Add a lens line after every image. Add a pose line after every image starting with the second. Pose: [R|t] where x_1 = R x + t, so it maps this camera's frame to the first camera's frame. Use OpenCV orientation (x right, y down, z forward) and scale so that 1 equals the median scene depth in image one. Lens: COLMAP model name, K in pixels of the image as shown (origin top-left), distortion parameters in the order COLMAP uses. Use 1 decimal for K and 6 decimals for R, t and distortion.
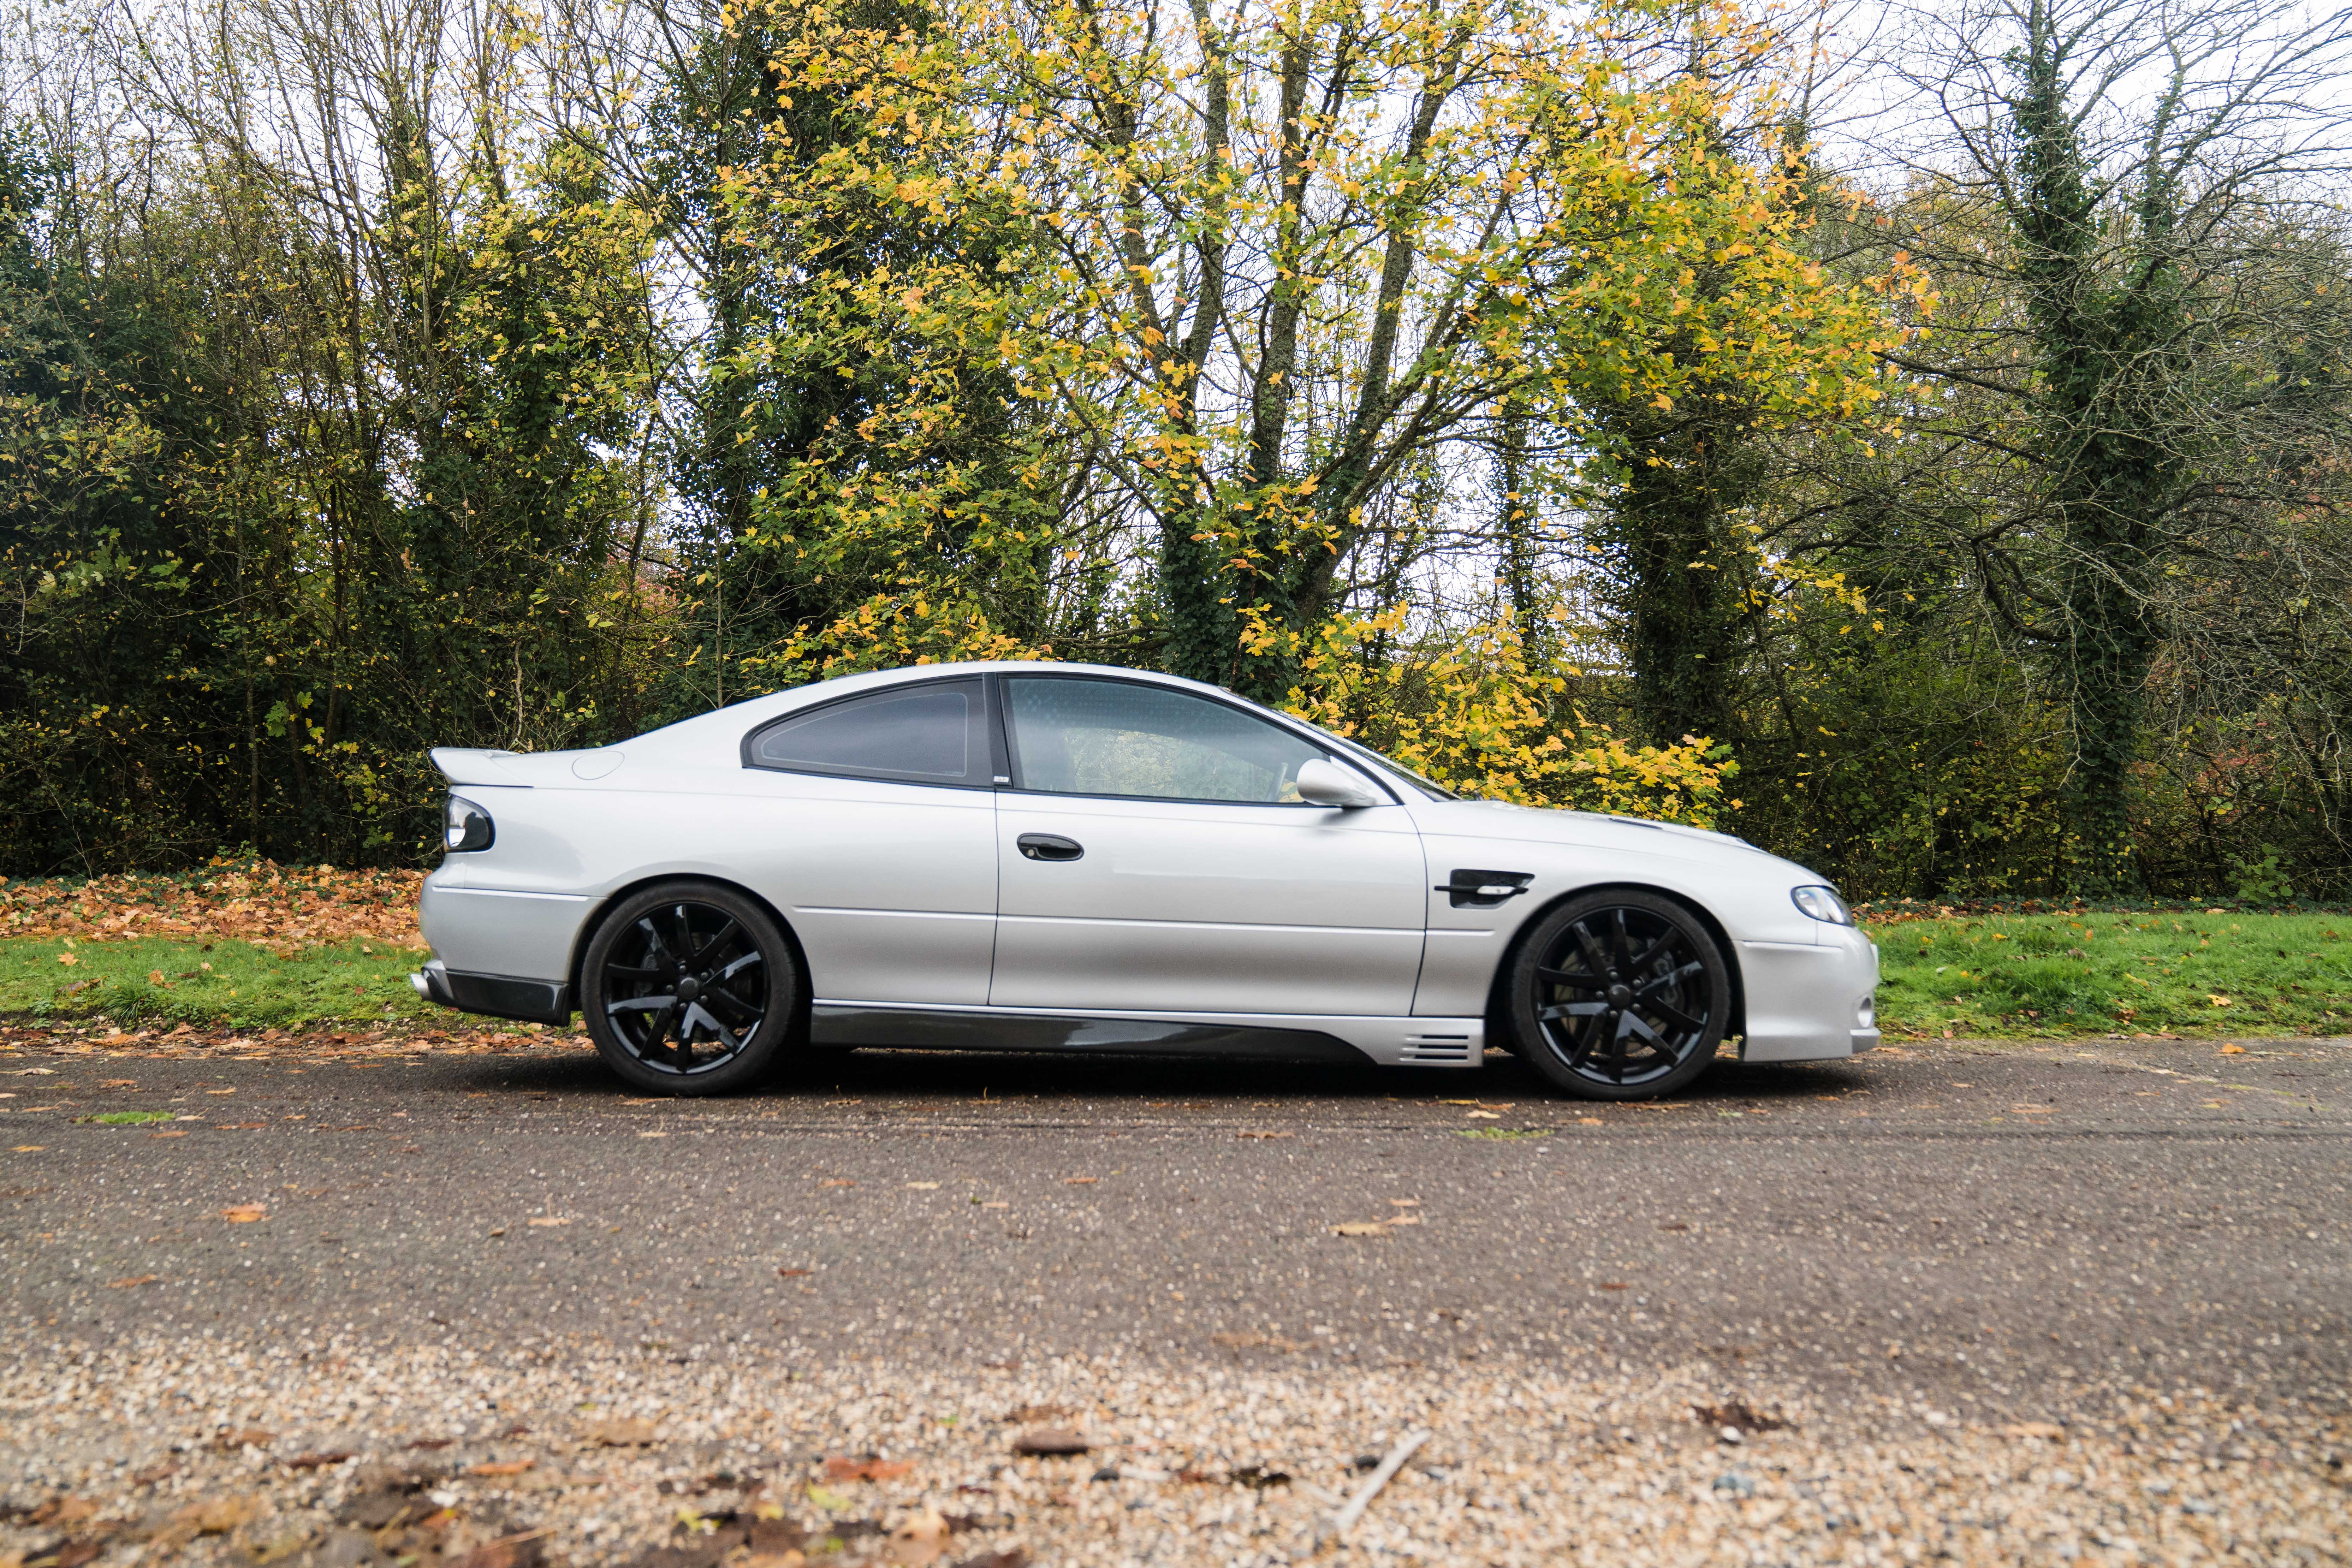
lens RADIAL K [[1833.0, 0, 1166.7], [0, 1833.0, 773.7], [0, 0, 1]] dist [-0.076557, 0.003174]
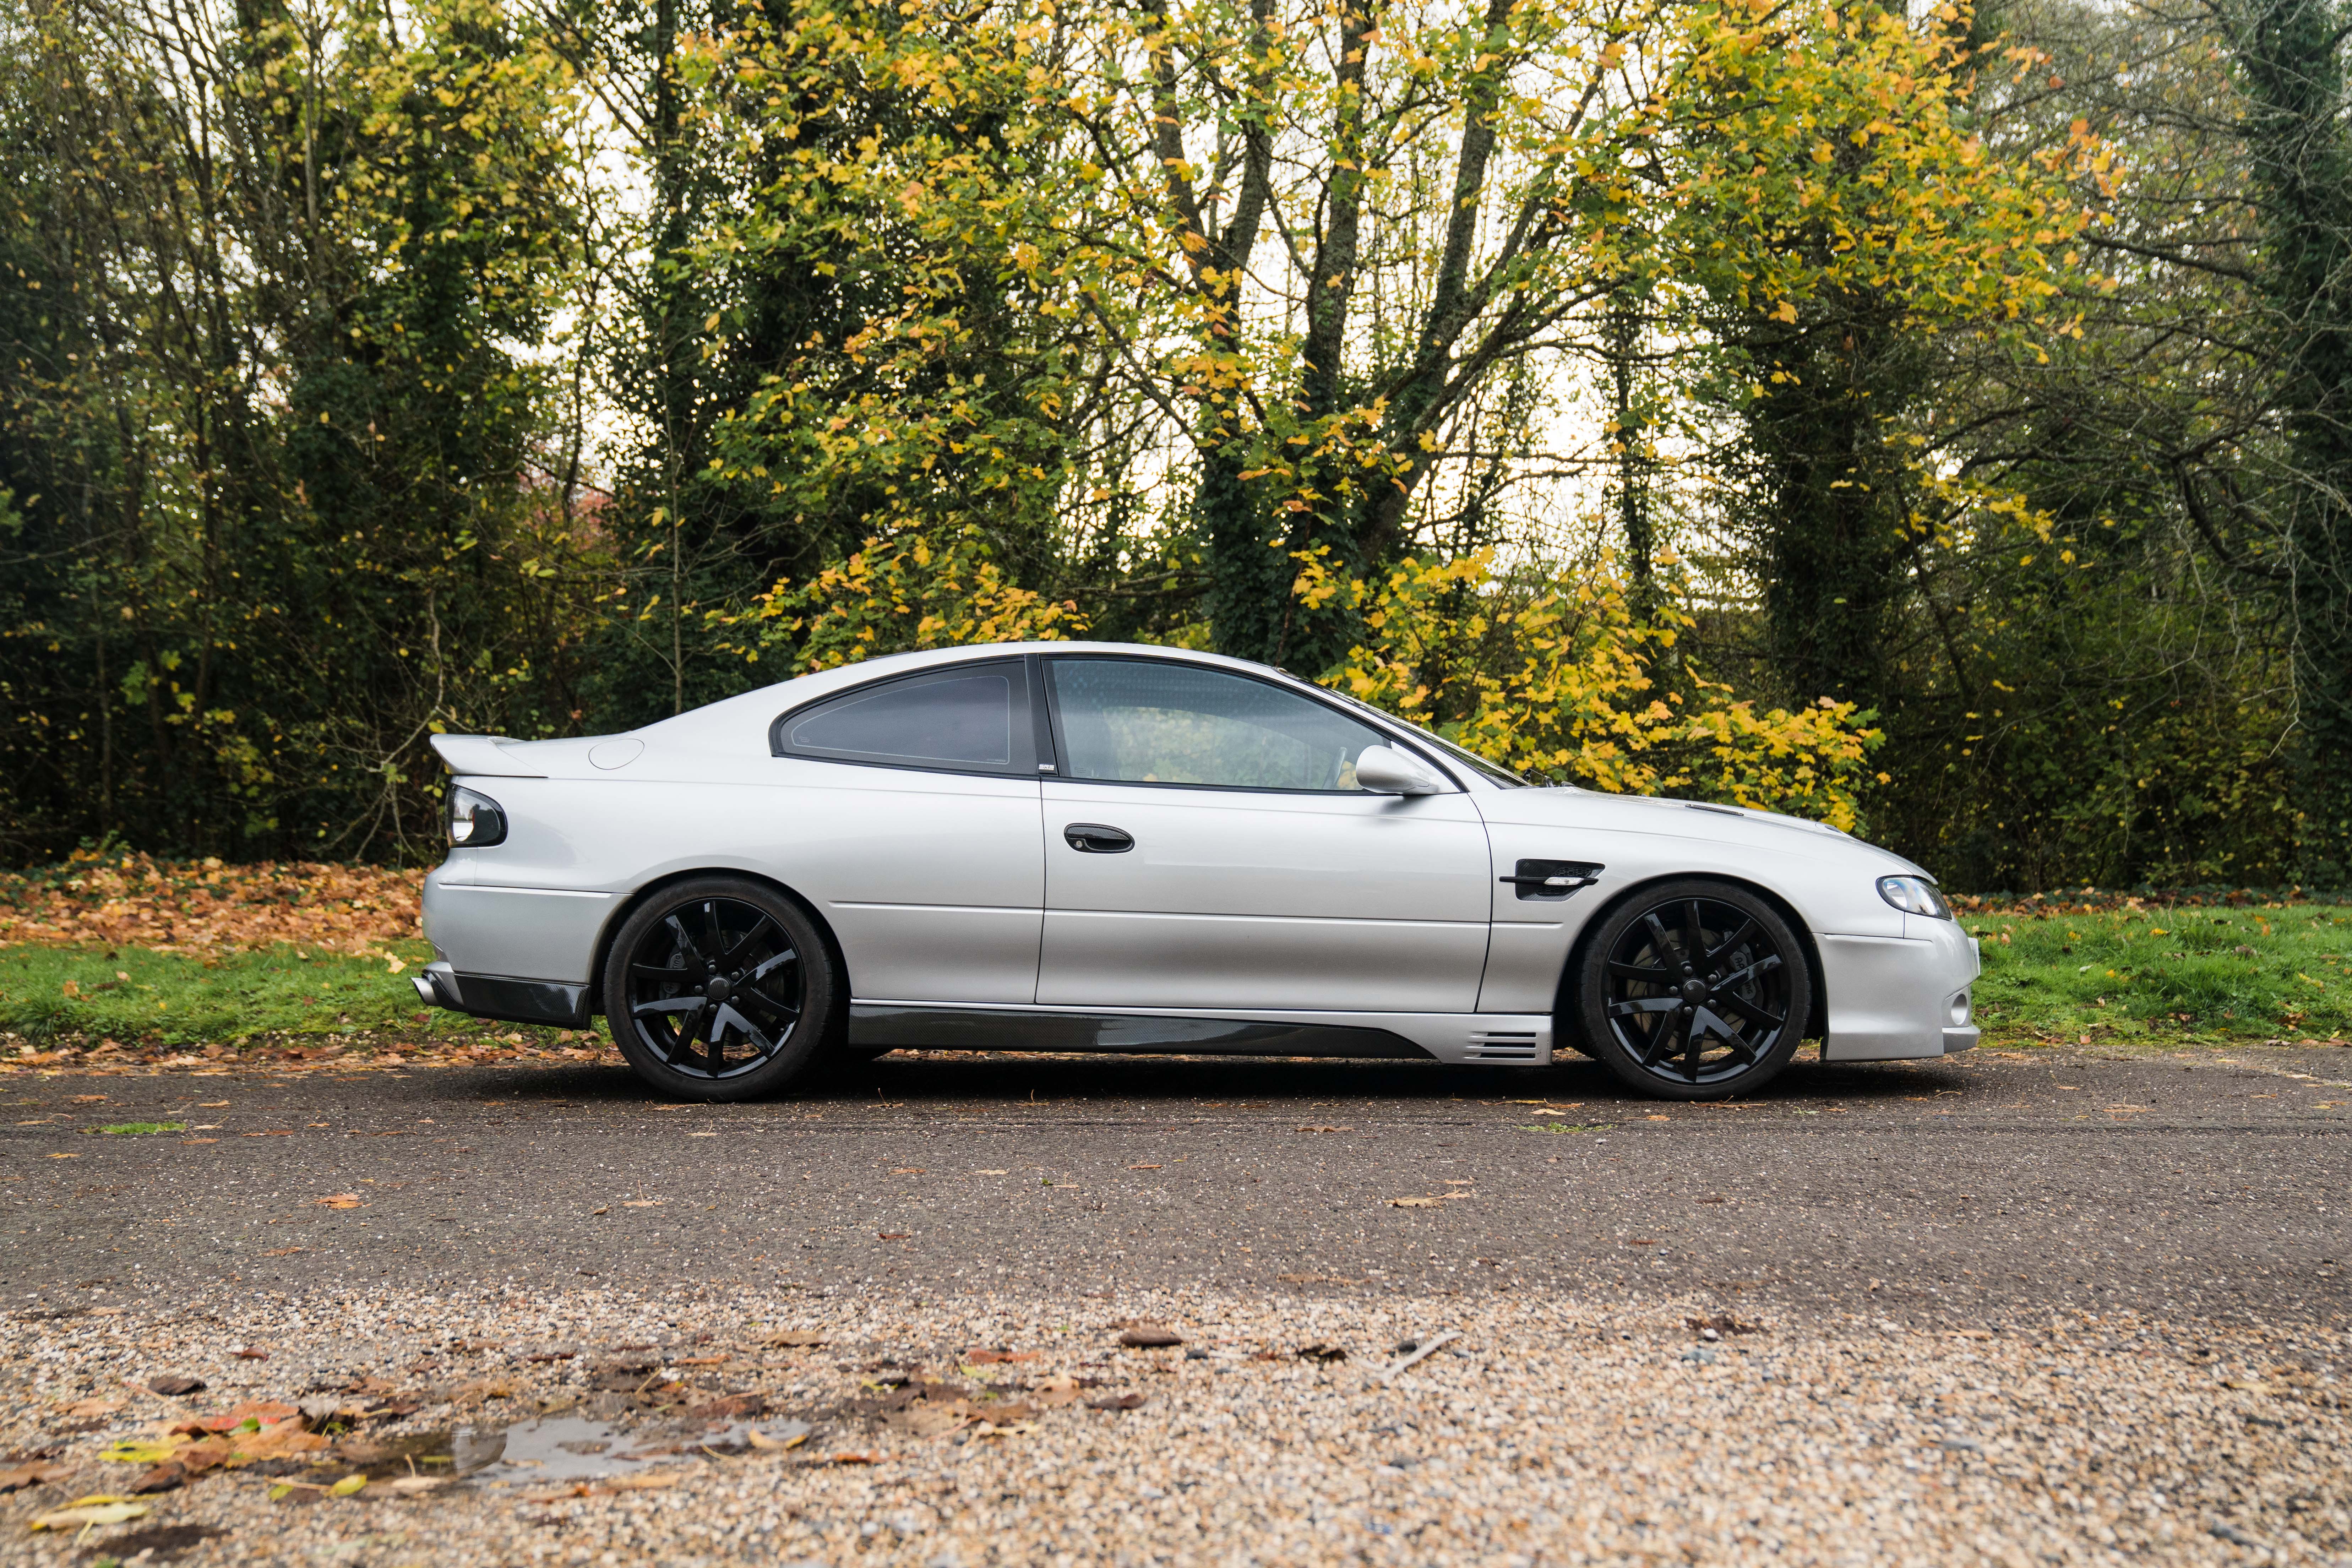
lens RADIAL K [[2471.7, 0, 1195.1], [0, 2471.7, 787.4], [0, 0, 1]] dist [-0.017696, 0.000000]
pose [[0.999987, -0.004773, 0.001590, -0.011372], [0.004729, 0.999639, 0.026434, -0.015252], [-0.001715, -0.026426, 0.999649, -0.217062]]
